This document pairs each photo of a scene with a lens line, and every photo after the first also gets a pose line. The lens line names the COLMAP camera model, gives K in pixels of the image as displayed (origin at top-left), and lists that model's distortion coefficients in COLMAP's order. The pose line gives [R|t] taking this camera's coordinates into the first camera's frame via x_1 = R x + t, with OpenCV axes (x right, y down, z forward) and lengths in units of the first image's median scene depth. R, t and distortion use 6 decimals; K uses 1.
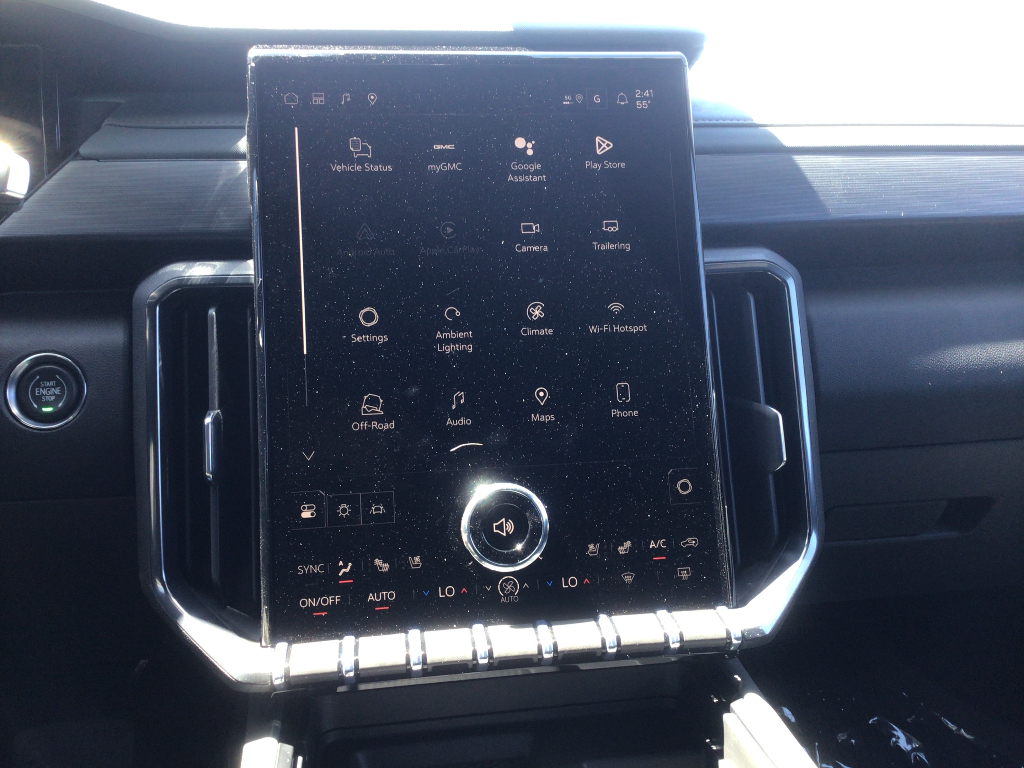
lens RADIAL K [[933.2, 0, 512.4], [0, 933.2, 385.5], [0, 0, 1]] dist [0.054425, 0.000000]
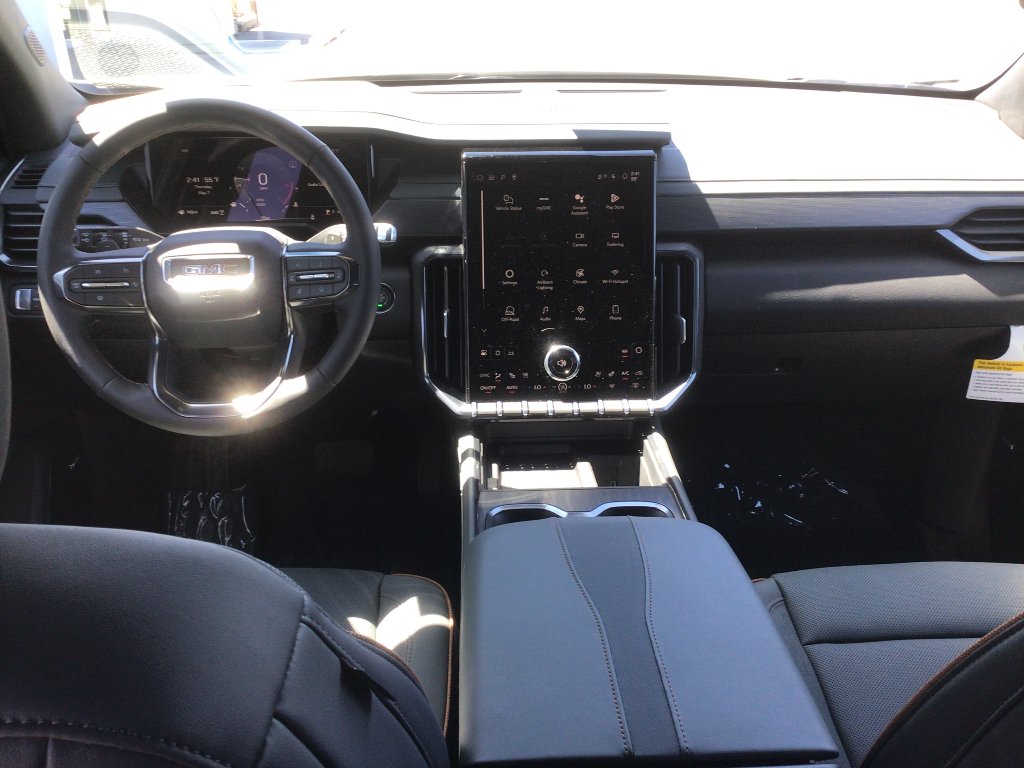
lens RADIAL K [[933.2, 0, 513.3], [0, 933.2, 383.2], [0, 0, 1]] dist [0.054425, 0.000000]
pose [[0.991753, 0.055924, -0.115322, 0.146427], [-0.030568, 0.977025, 0.210921, -0.303070], [0.124468, -0.205656, 0.970677, -1.375490]]
